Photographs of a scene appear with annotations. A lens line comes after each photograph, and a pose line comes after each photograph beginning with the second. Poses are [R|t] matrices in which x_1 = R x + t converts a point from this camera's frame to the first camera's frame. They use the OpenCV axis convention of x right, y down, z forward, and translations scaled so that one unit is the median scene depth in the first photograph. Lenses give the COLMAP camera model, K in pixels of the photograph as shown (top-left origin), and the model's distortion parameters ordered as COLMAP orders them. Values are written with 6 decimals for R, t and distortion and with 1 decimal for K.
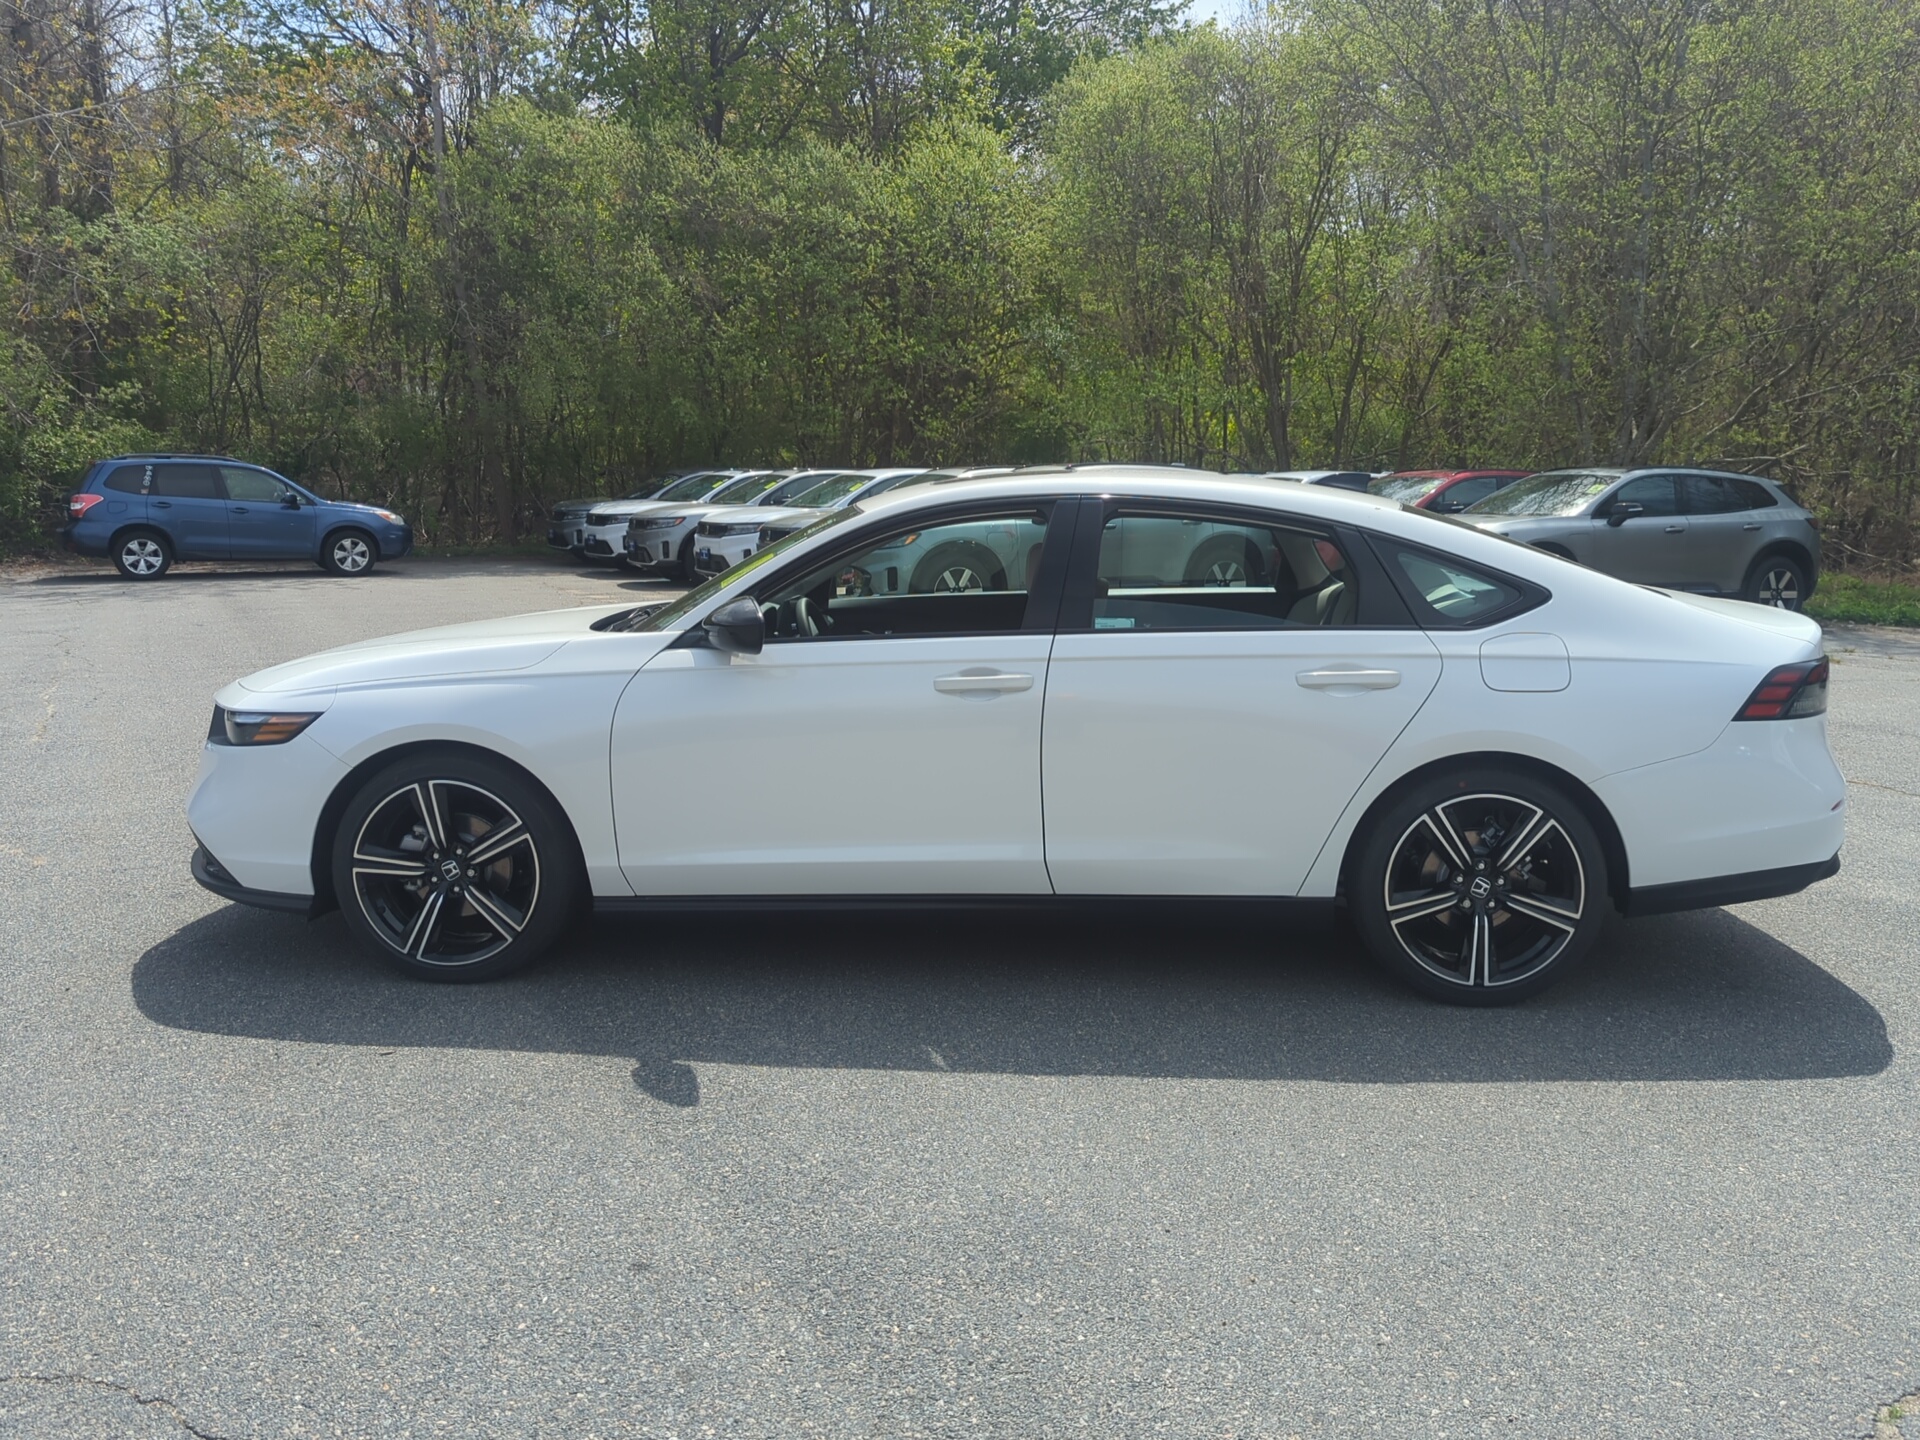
lens RADIAL K [[1556.6, 0, 957.9], [0, 1556.6, 723.8], [0, 0, 1]] dist [0.055586, -0.052690]
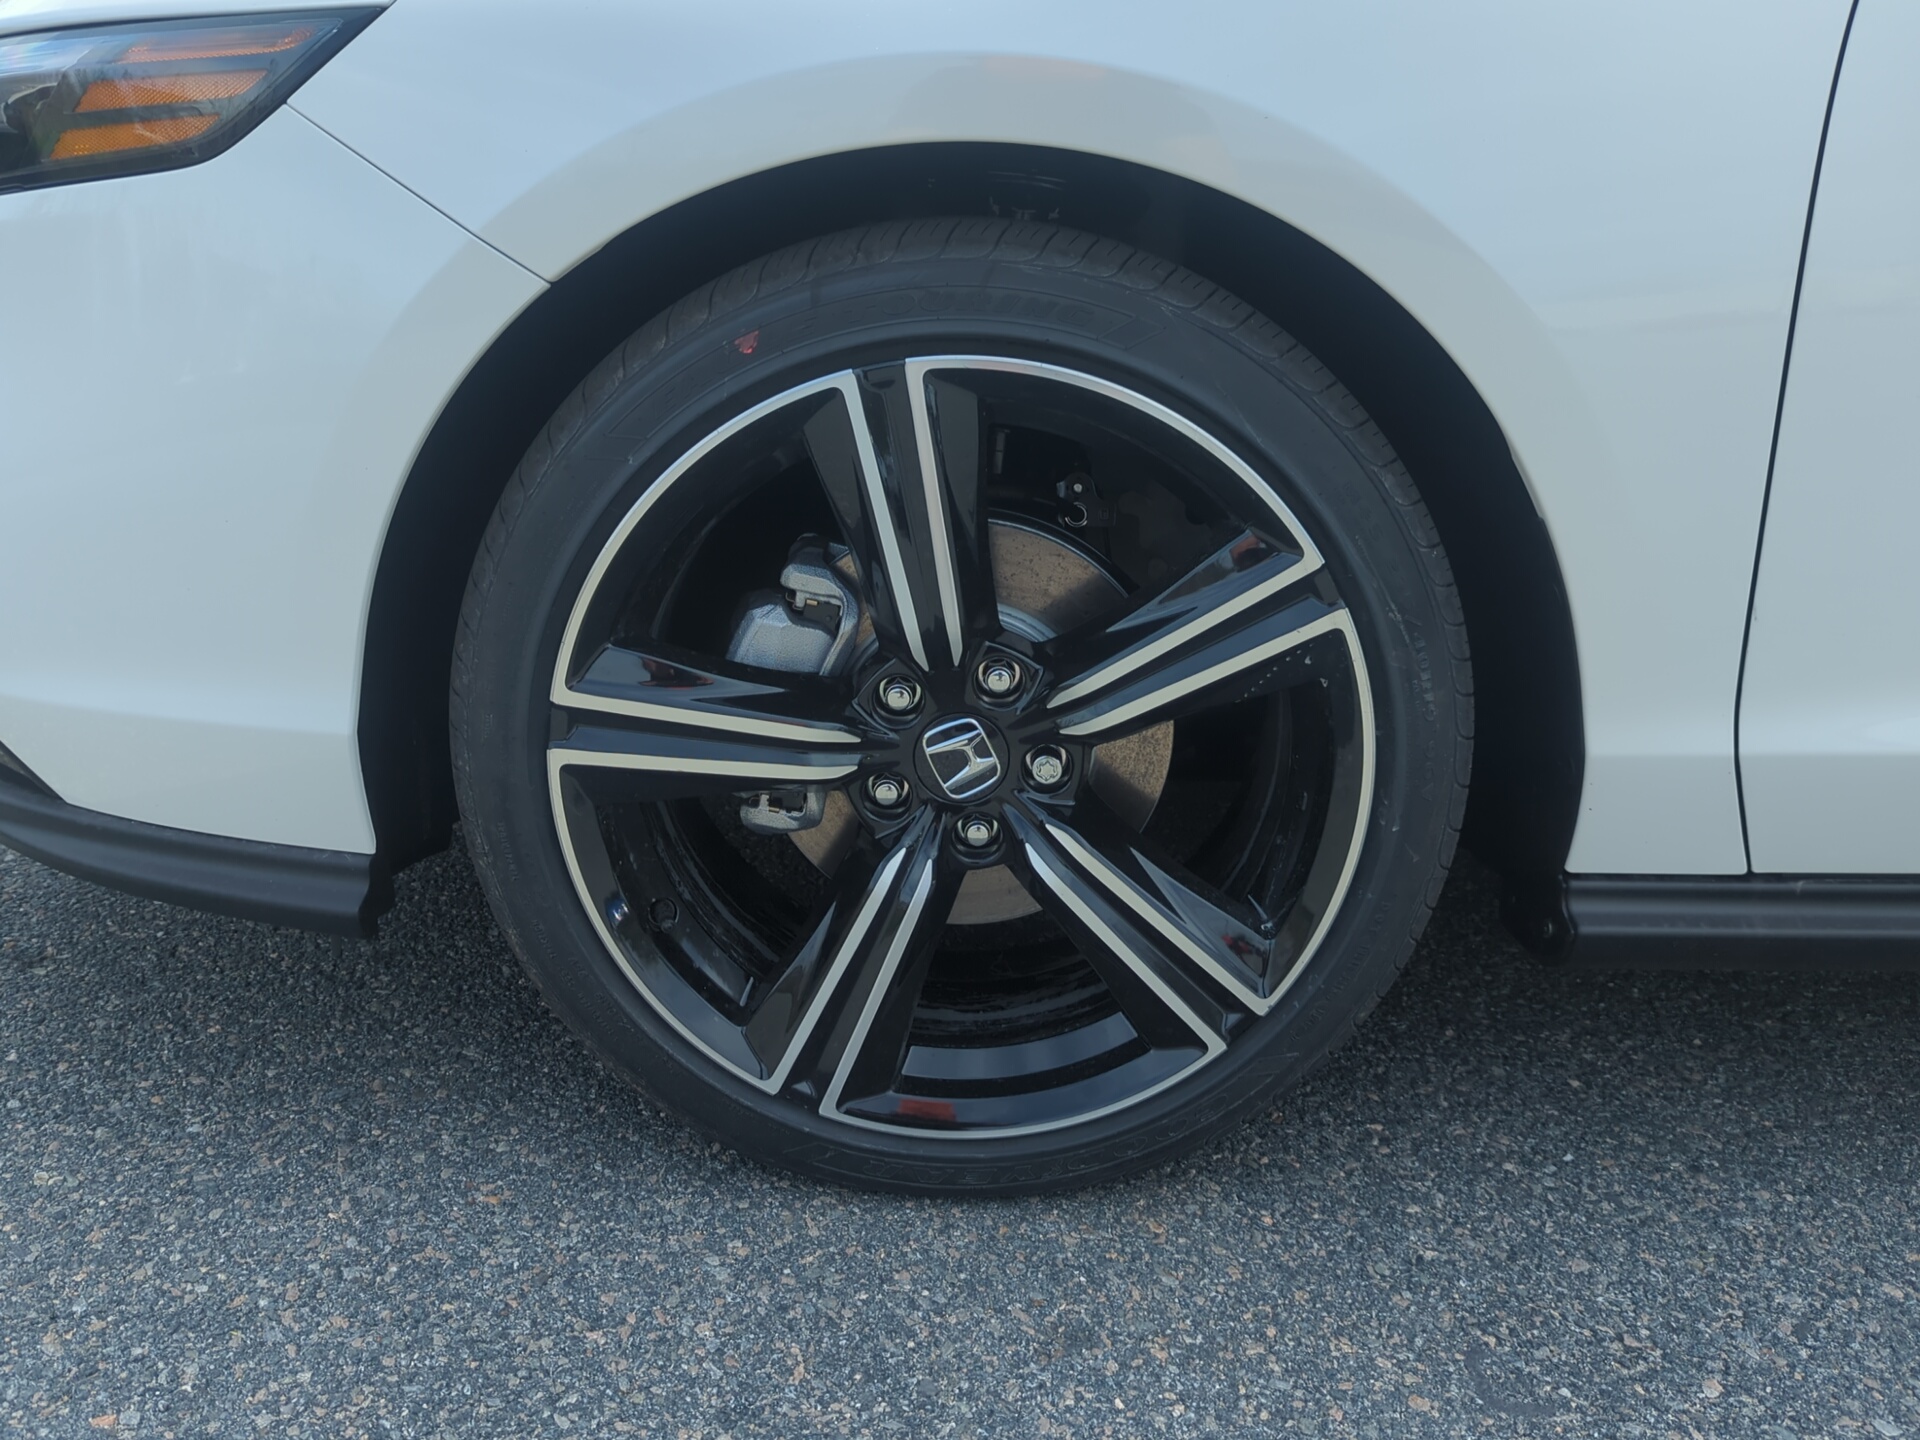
lens RADIAL K [[1556.6, 0, 962.9], [0, 1556.6, 728.7], [0, 0, 1]] dist [0.055586, -0.052690]
pose [[0.998209, 0.005833, 0.059538, -0.337807], [-0.015806, 0.985585, 0.168438, 0.049586], [-0.057698, -0.169078, 0.983912, 0.769503]]
